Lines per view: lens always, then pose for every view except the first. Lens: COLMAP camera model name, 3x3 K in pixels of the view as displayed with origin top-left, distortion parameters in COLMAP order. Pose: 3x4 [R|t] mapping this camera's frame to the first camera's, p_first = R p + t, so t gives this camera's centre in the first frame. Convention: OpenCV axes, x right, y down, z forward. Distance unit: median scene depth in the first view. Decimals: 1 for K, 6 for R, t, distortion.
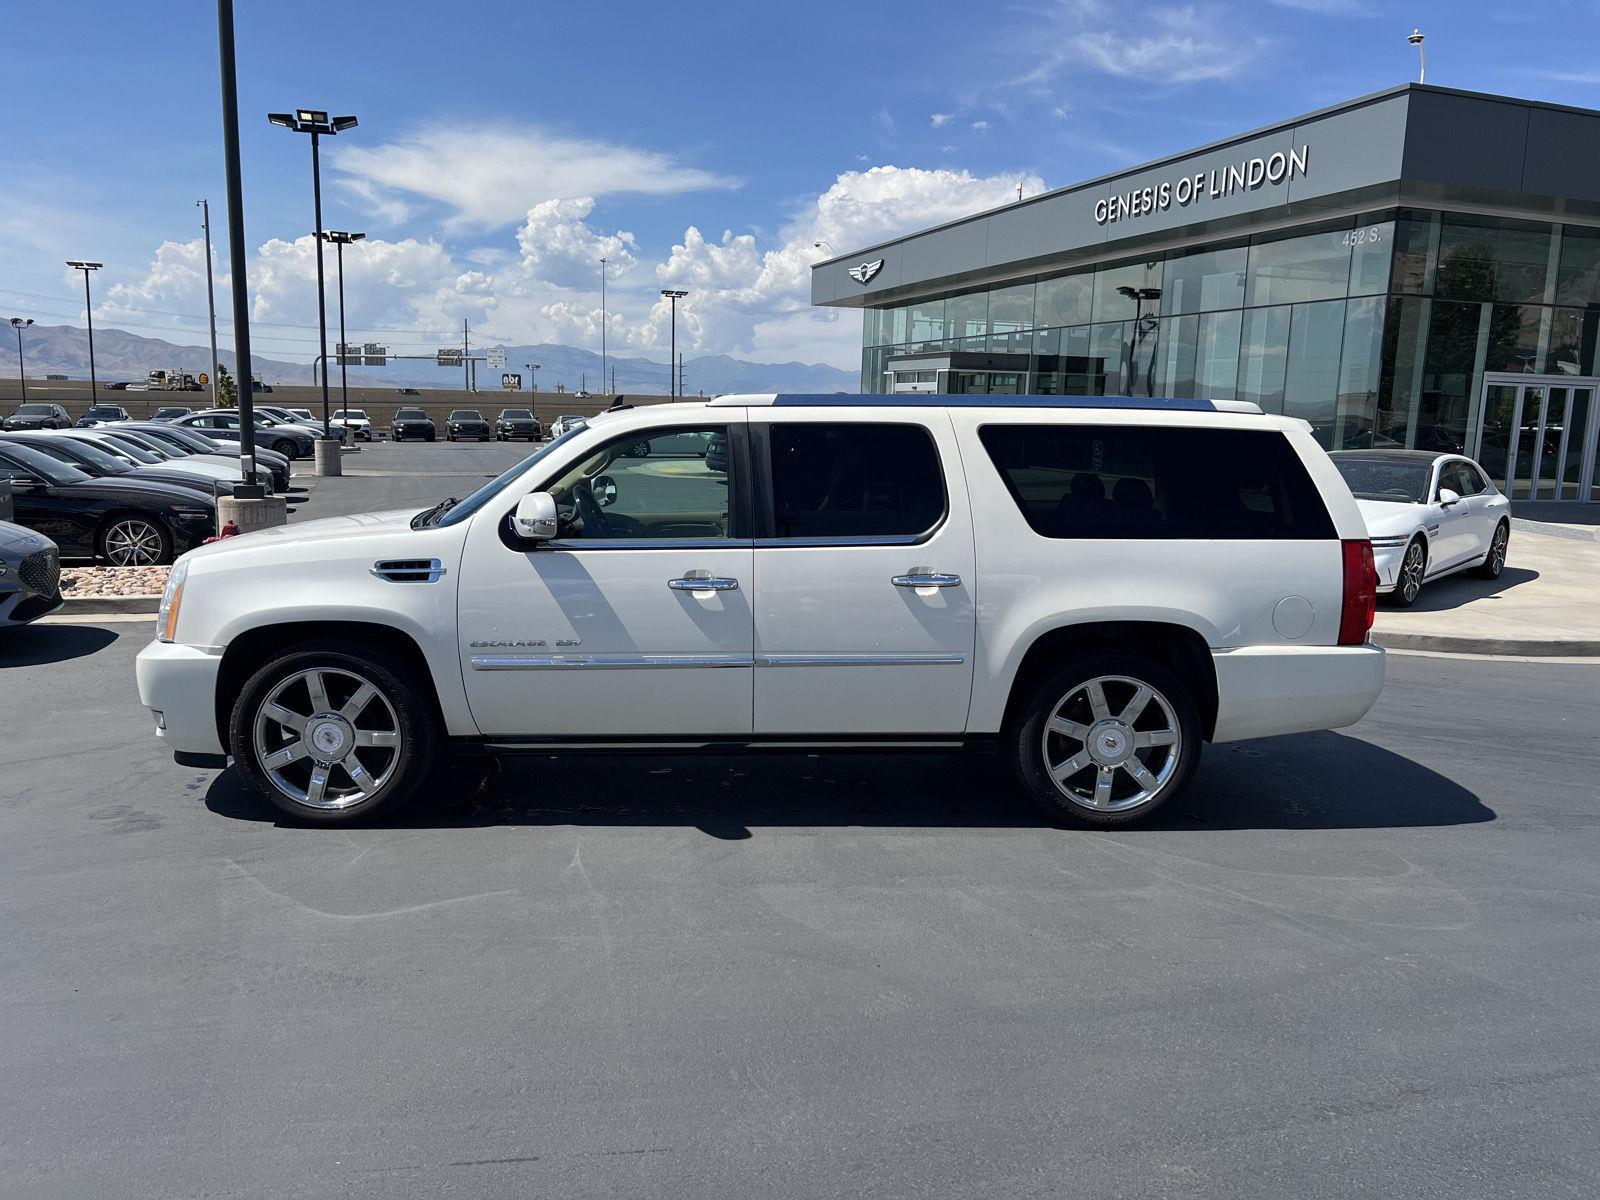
lens RADIAL K [[1207.0, 0, 800.0], [0, 1207.0, 600.0], [0, 0, 1]] dist [0.051933, -0.084918]
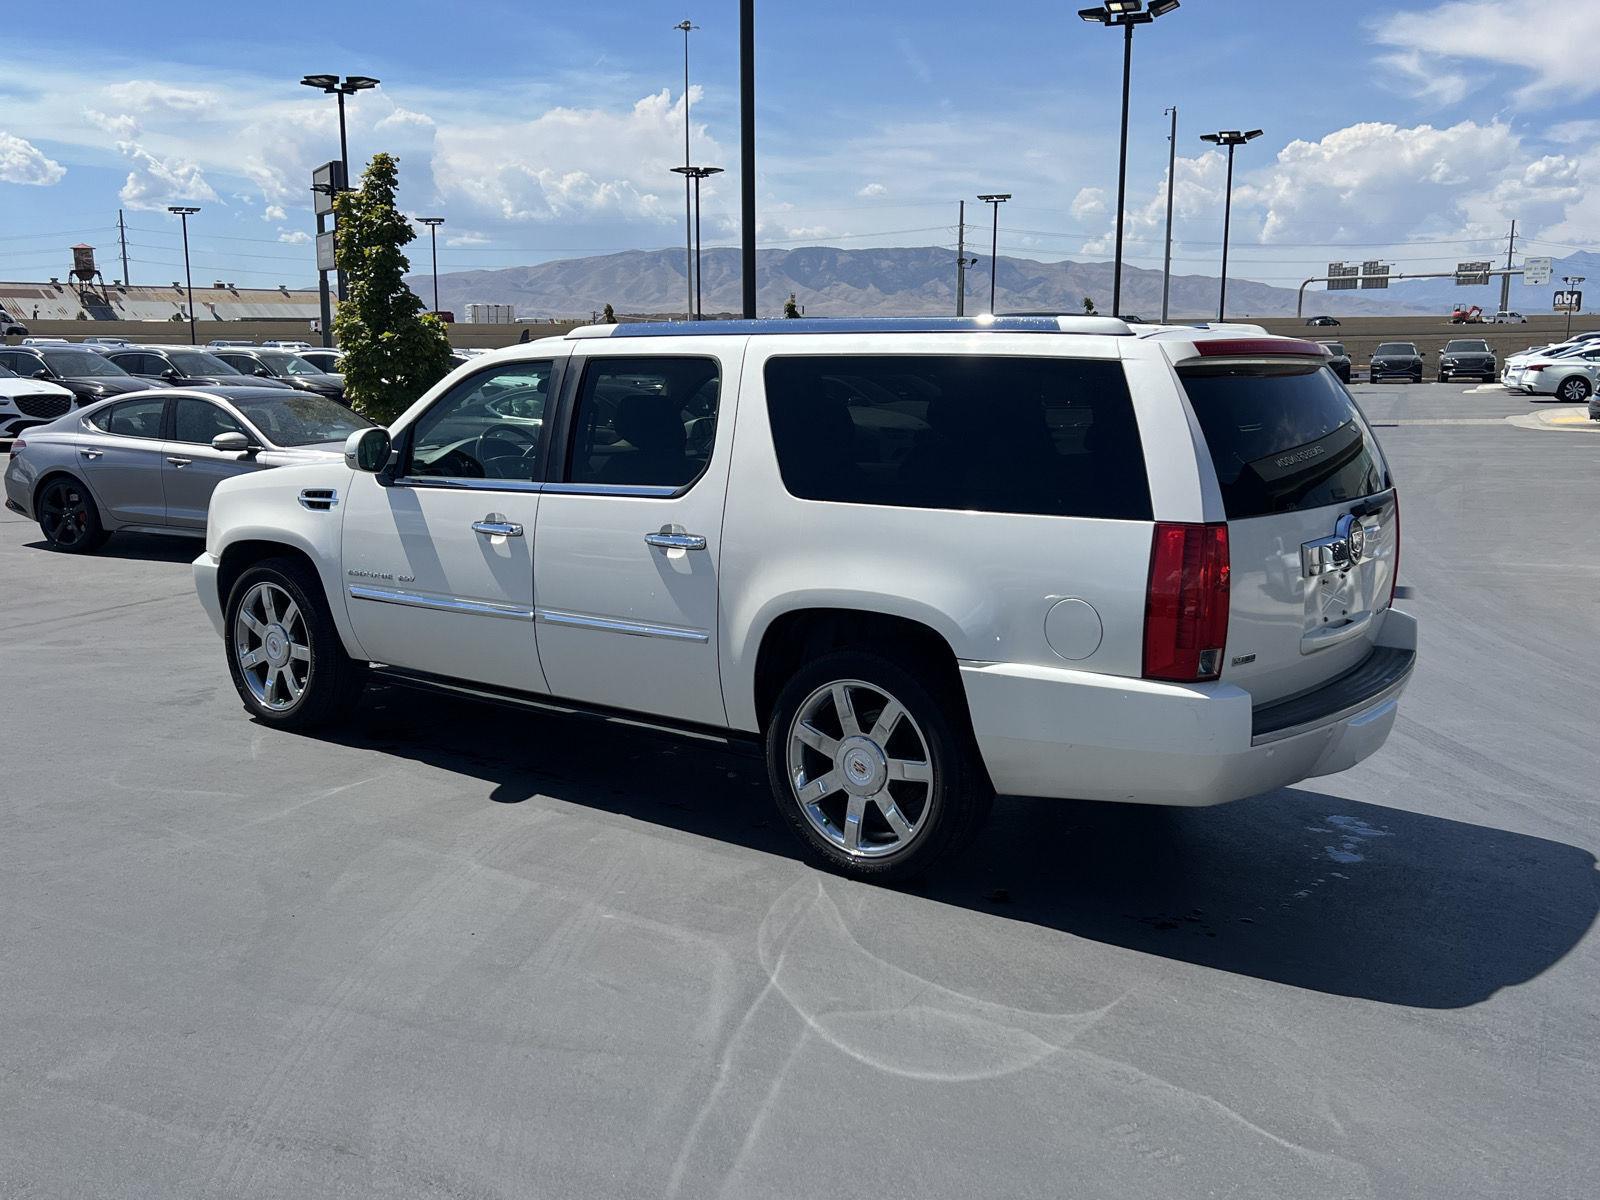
lens RADIAL K [[1470.8, 0, 800.0], [0, 1470.8, 600.0], [0, 0, 1]] dist [0.138699, -0.251125]
pose [[0.770944, 0.090253, -0.630476, 0.820260], [-0.081498, 0.995750, 0.042886, -0.025787], [0.631667, 0.018319, 0.775023, 0.246189]]
